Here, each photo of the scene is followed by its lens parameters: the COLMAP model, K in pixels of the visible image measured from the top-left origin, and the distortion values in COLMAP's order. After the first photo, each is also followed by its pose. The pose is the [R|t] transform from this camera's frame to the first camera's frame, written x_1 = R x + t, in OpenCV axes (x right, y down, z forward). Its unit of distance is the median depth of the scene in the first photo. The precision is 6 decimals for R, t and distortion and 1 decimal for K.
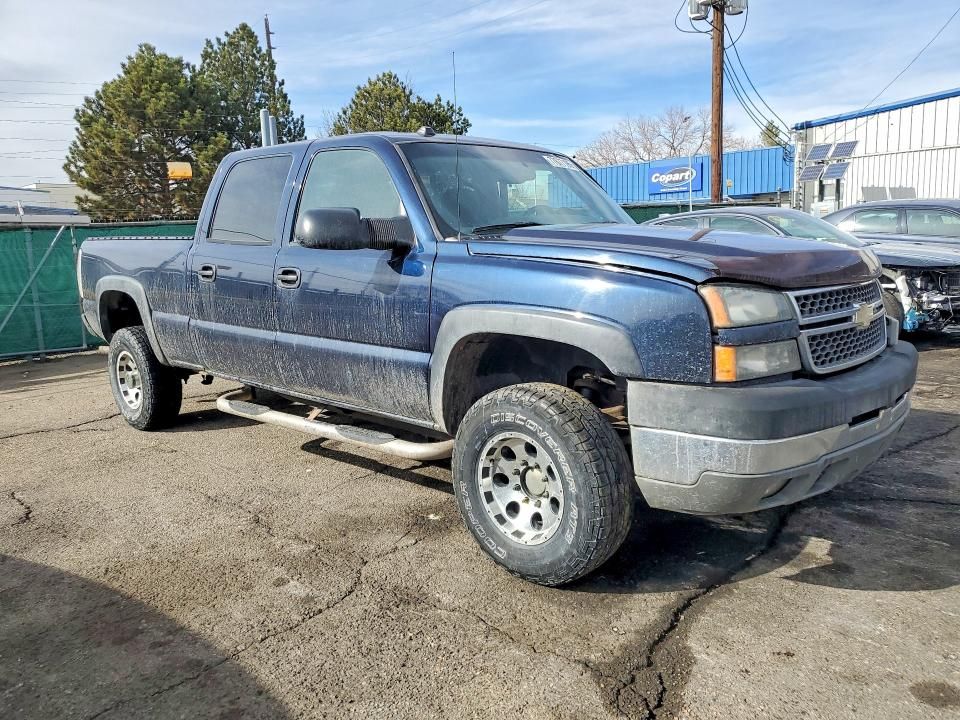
lens RADIAL K [[739.7, 0, 480.0], [0, 739.7, 360.0], [0, 0, 1]] dist [0.007163, 0.007150]
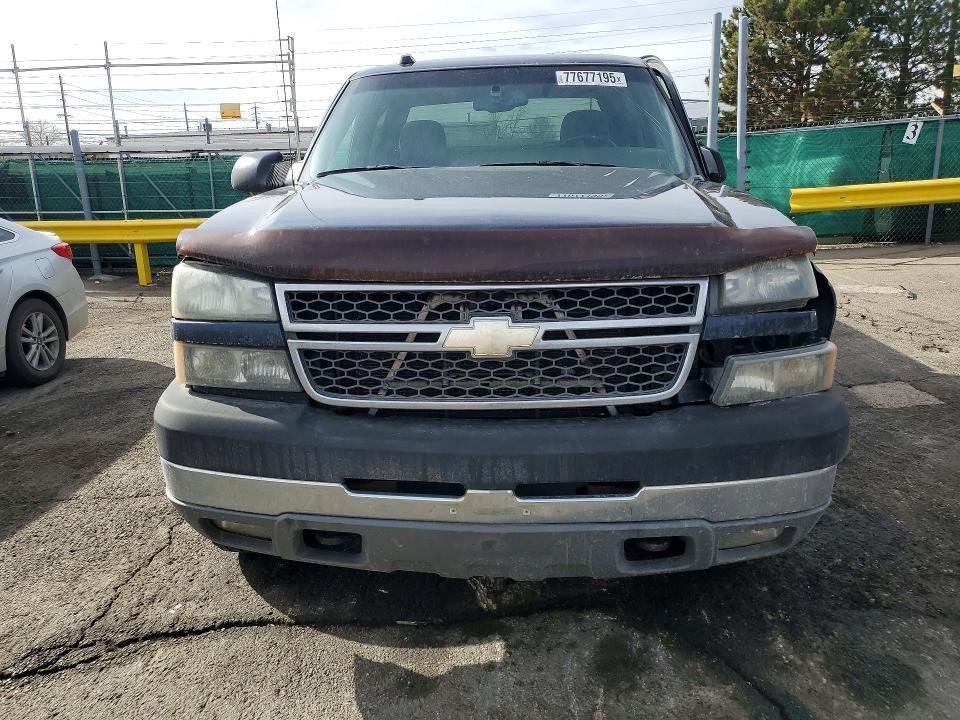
lens RADIAL K [[739.7, 0, 480.0], [0, 739.7, 360.0], [0, 0, 1]] dist [0.007163, 0.007150]
pose [[0.656147, 0.199381, -0.727818, 0.997002], [-0.110796, 0.979466, 0.168434, -0.149408], [0.746455, -0.029878, 0.664764, 0.602445]]
